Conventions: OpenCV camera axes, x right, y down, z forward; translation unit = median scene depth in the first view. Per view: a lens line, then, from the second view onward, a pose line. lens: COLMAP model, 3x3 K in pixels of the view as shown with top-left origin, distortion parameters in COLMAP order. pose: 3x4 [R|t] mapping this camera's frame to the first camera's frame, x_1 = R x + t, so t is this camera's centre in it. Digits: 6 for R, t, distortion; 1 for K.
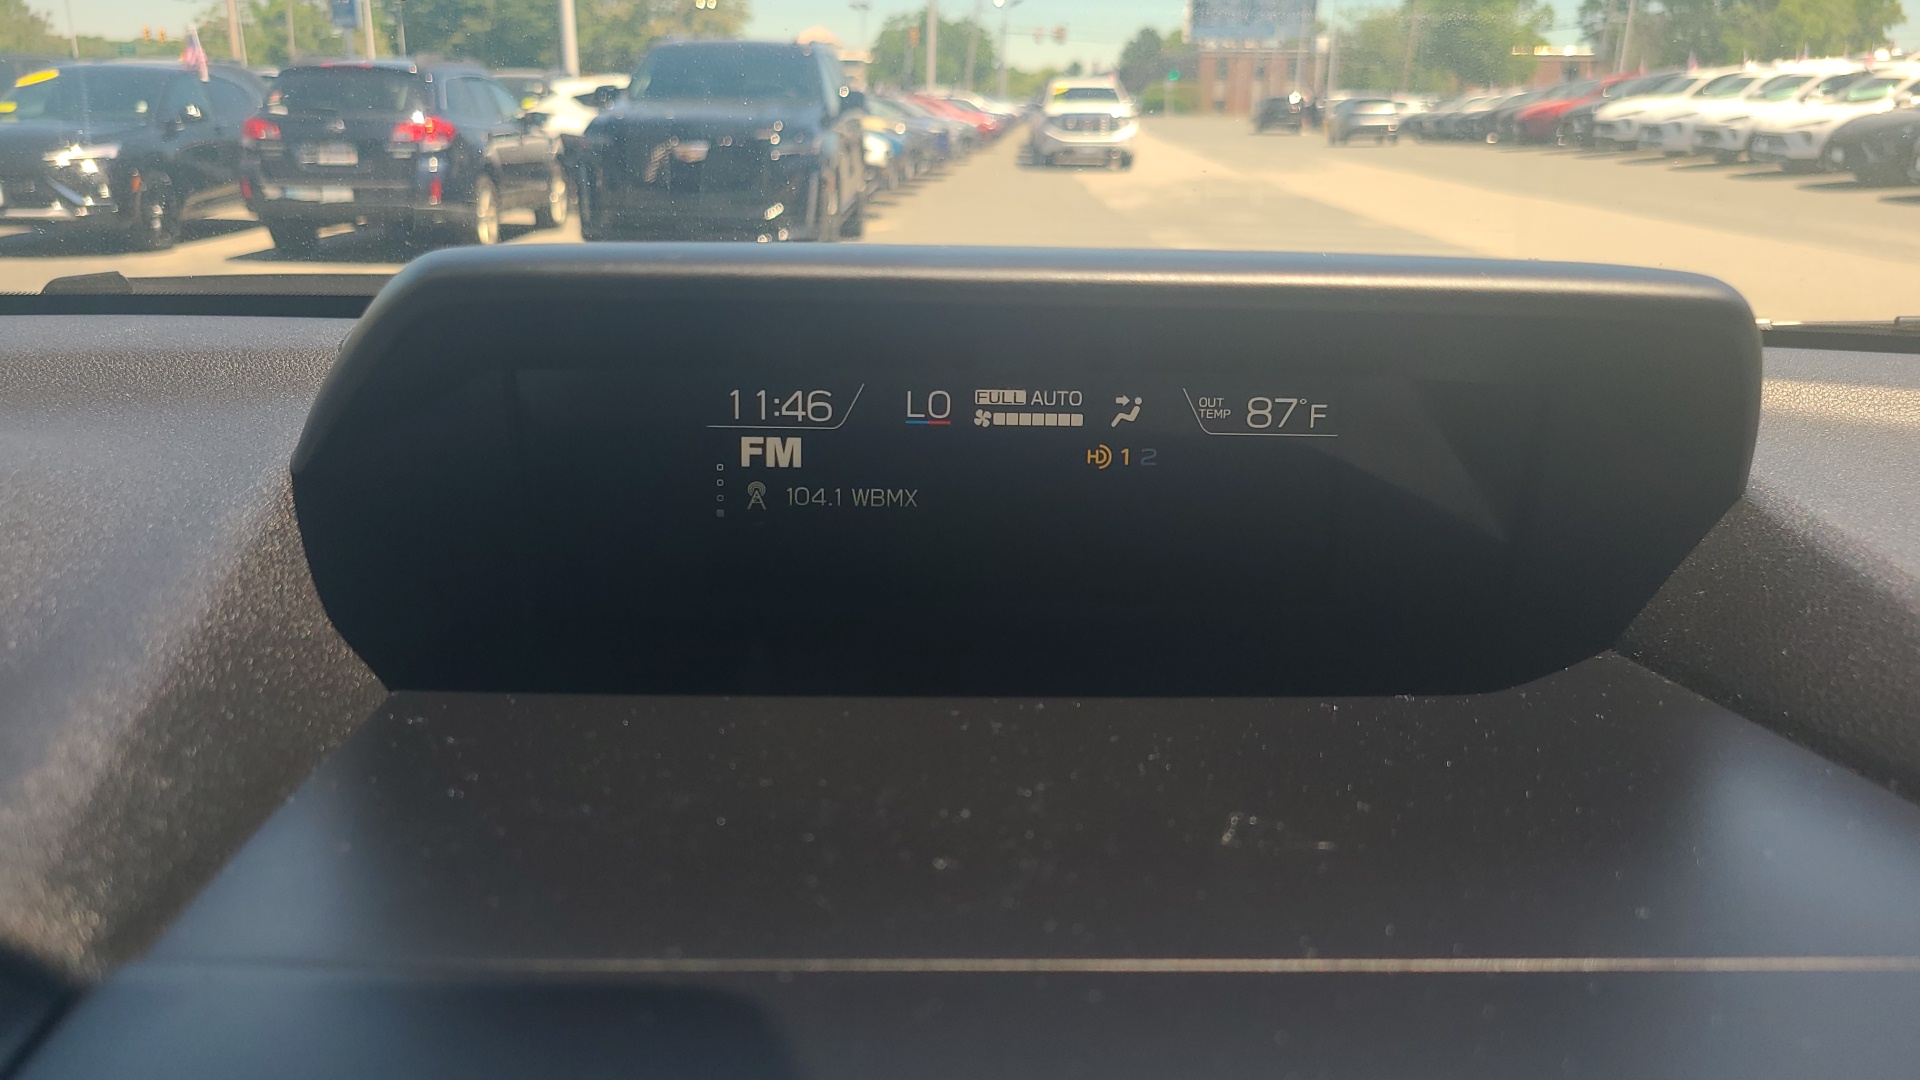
lens RADIAL K [[1448.7, 0, 940.0], [0, 1448.7, 543.4], [0, 0, 1]] dist [0.058189, -0.046134]
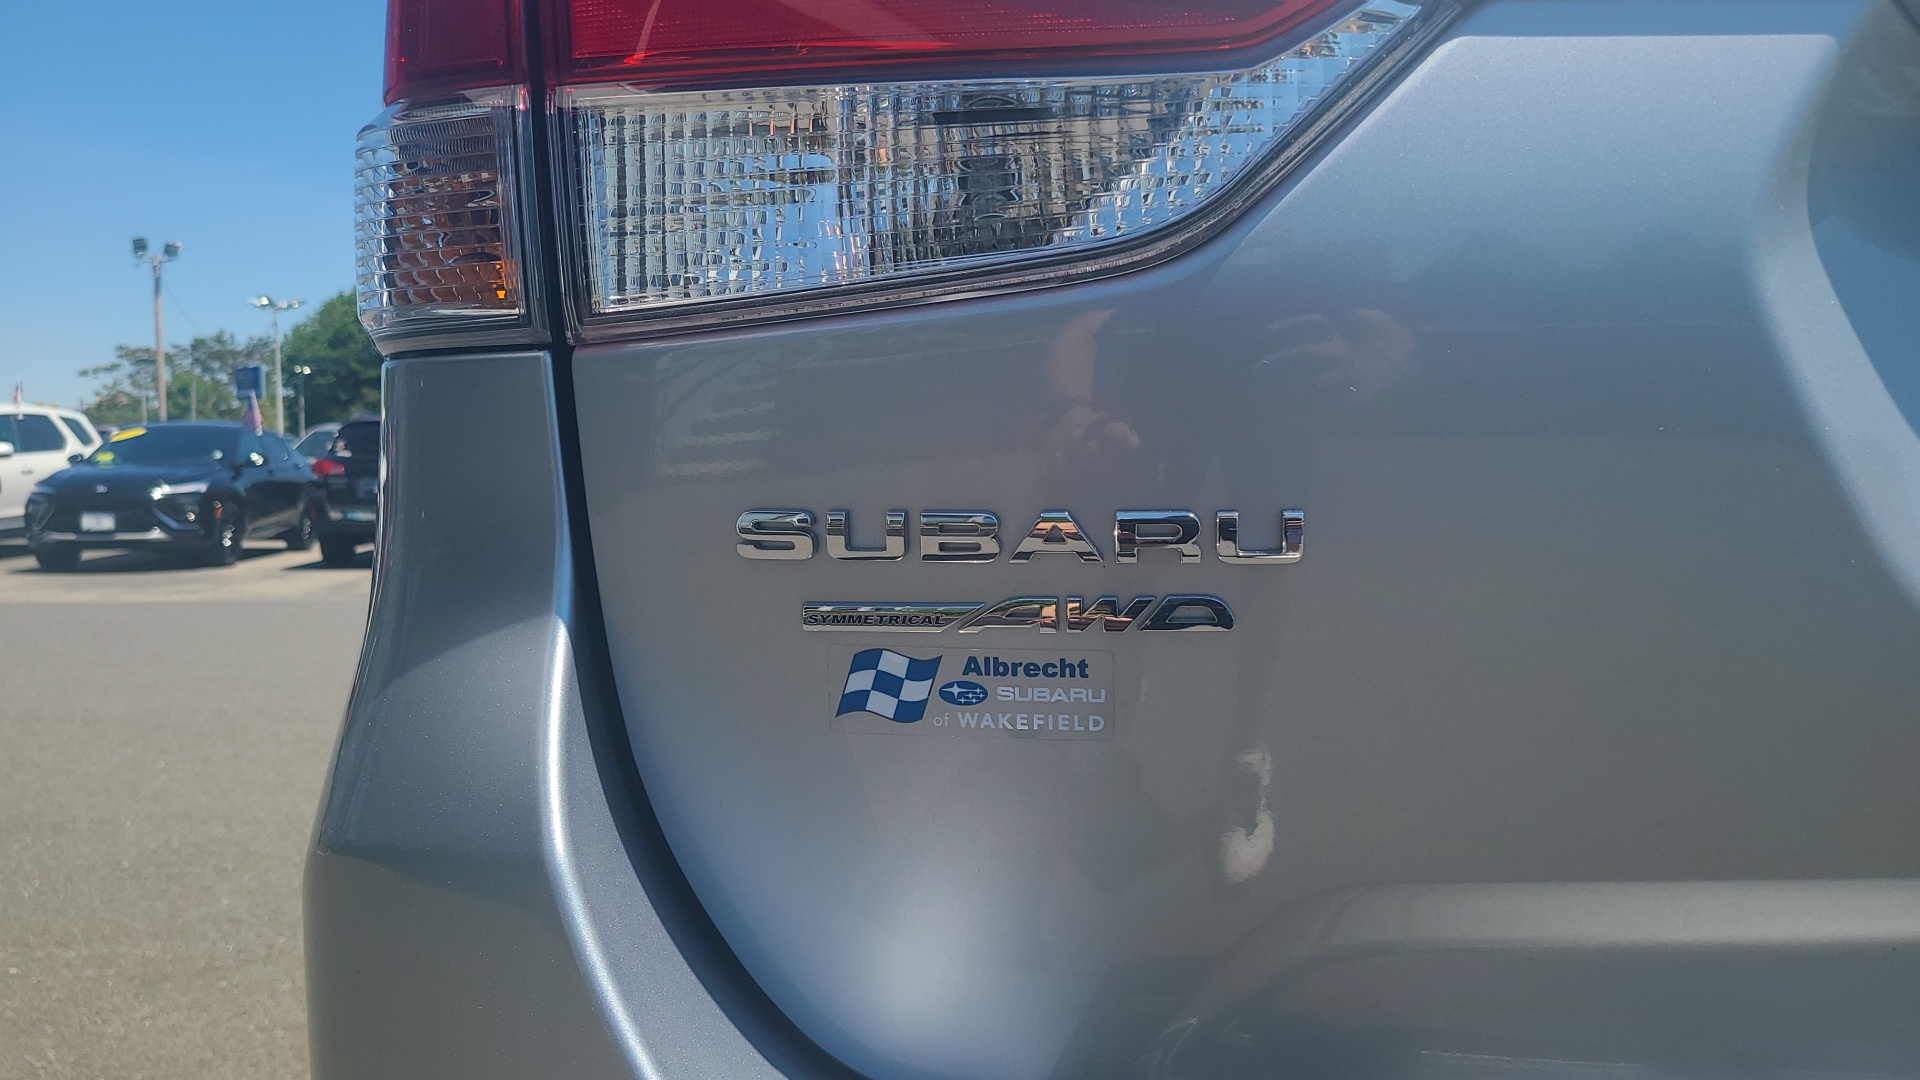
lens RADIAL K [[1448.7, 0, 950.9], [0, 1448.7, 544.0], [0, 0, 1]] dist [0.058189, -0.046134]
pose [[0.995138, -0.024730, 0.095339, -0.020521], [0.046170, 0.972155, -0.229746, 0.040602], [-0.087003, 0.233031, 0.968570, -0.106642]]
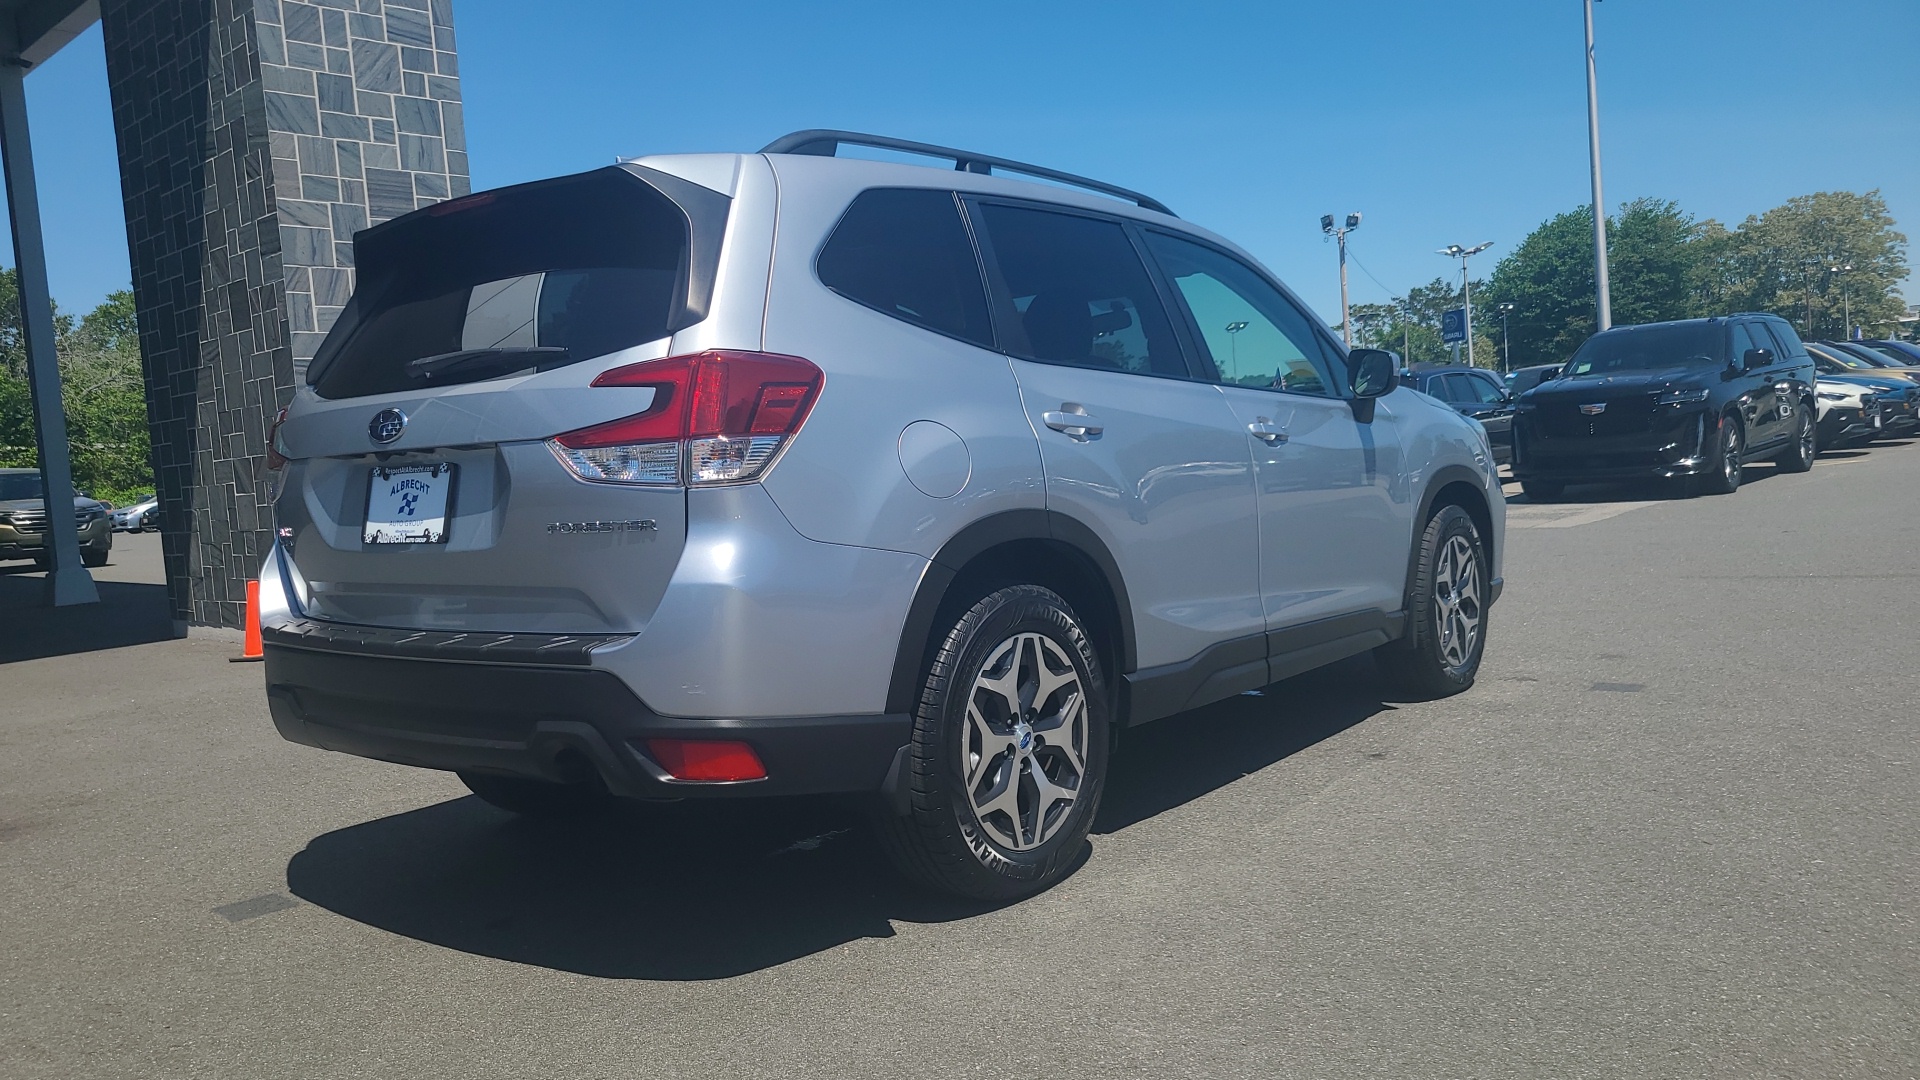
lens RADIAL K [[1448.7, 0, 916.4], [0, 1448.7, 550.5], [0, 0, 1]] dist [0.058189, -0.046134]
pose [[0.738802, -0.024059, -0.673493, 0.112805], [-0.106109, 0.982745, -0.151505, 0.051951], [0.665517, 0.183396, 0.723501, -0.146365]]
